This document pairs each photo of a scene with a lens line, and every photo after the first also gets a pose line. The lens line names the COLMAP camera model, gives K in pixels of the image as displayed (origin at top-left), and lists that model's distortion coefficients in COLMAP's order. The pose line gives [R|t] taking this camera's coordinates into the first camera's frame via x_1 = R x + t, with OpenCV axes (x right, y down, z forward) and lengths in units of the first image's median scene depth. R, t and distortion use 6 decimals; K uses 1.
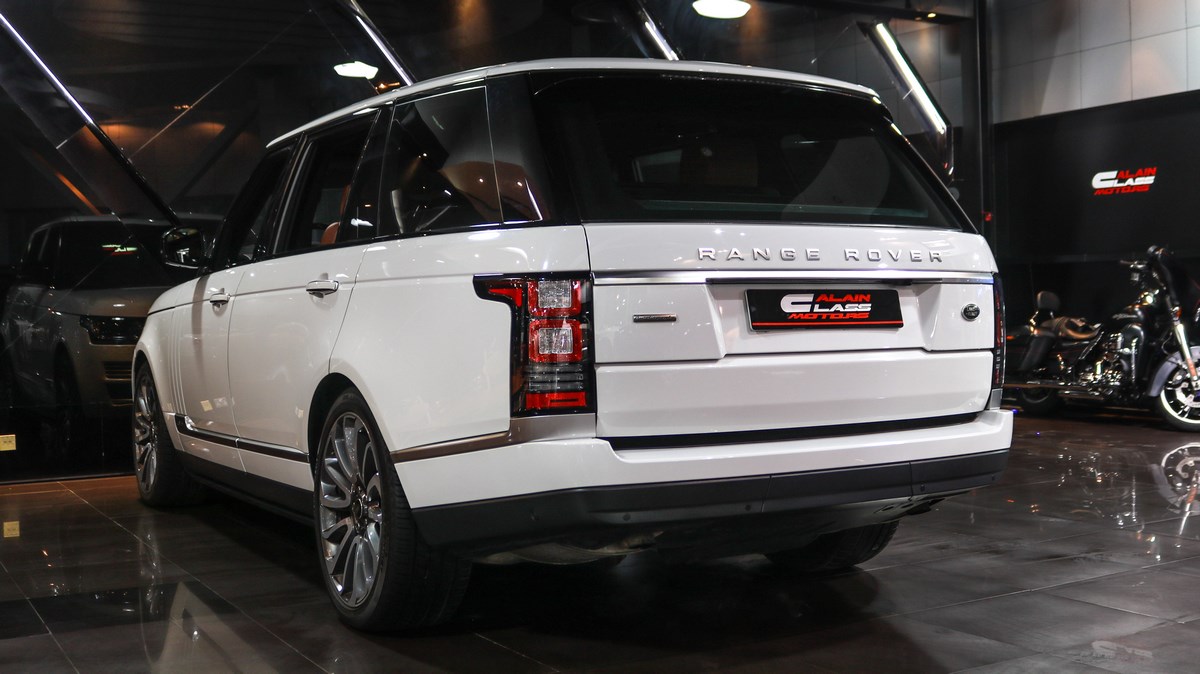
lens RADIAL K [[1201.3, 0, 580.9], [0, 1201.3, 294.2], [0, 0, 1]] dist [0.017893, 0.000000]
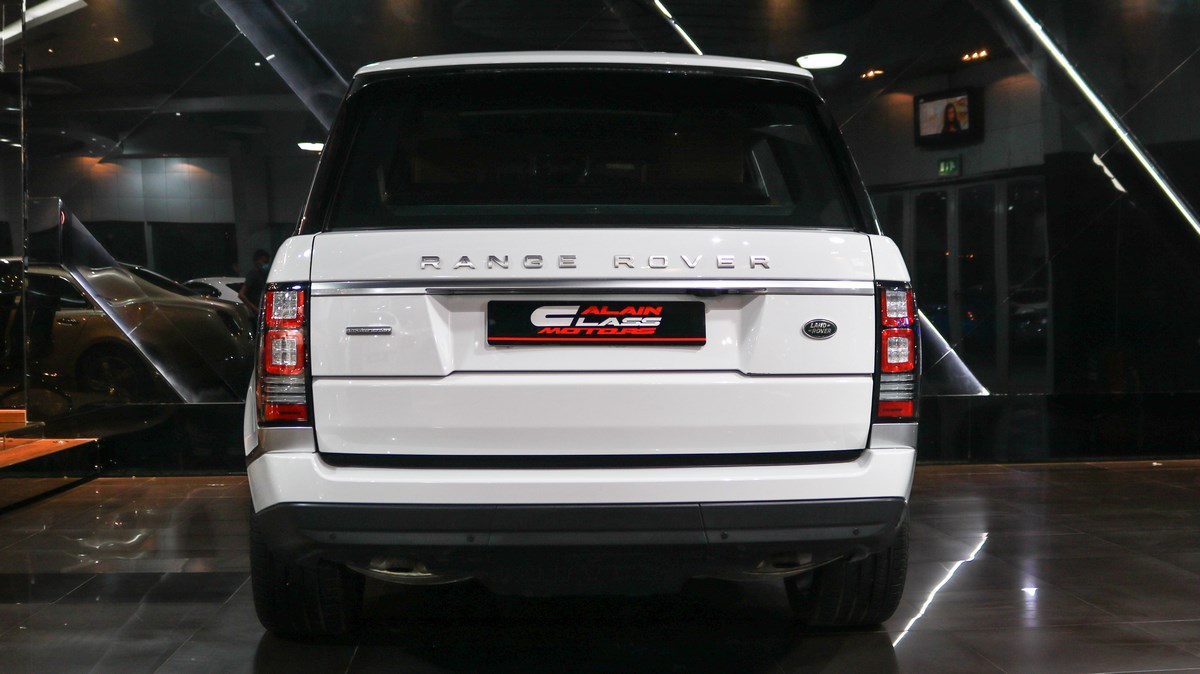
lens RADIAL K [[1107.7, 0, 600.0], [0, 1107.7, 336.5], [0, 0, 1]] dist [0.035216, 0.000000]
pose [[0.906148, 0.019408, -0.422515, 0.546359], [-0.004741, 0.999350, 0.035736, -0.006859], [0.422934, -0.030379, 0.905651, 0.261754]]
